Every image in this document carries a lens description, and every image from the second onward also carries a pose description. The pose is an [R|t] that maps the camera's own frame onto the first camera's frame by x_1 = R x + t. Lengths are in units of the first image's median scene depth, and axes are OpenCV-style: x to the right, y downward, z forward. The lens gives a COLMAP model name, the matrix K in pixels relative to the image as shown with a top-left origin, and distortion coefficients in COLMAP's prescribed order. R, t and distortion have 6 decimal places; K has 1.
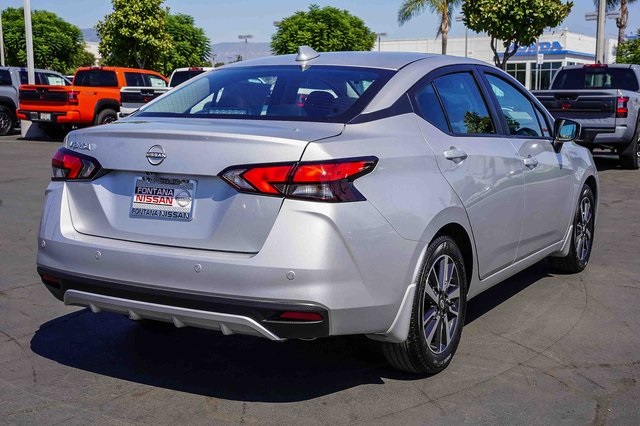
lens RADIAL K [[907.1, 0, 320.0], [0, 907.1, 213.0], [0, 0, 1]] dist [0.108154, 0.046323]
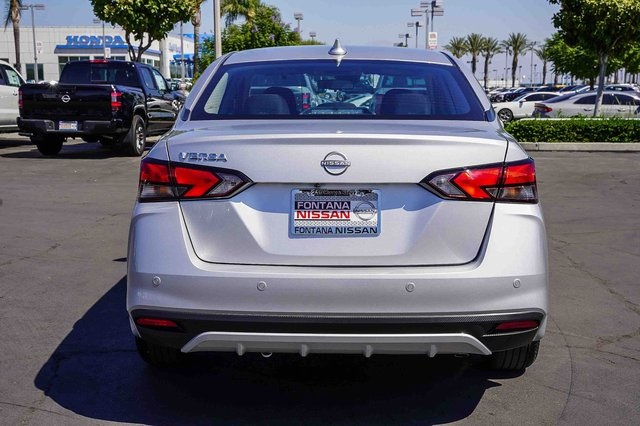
lens RADIAL K [[907.1, 0, 320.0], [0, 907.1, 213.0], [0, 0, 1]] dist [0.108154, 0.046323]
pose [[0.861548, -0.072076, 0.502533, -0.607501], [0.068759, 0.997316, 0.025160, -0.037749], [-0.502998, 0.012877, 0.864192, 0.253027]]
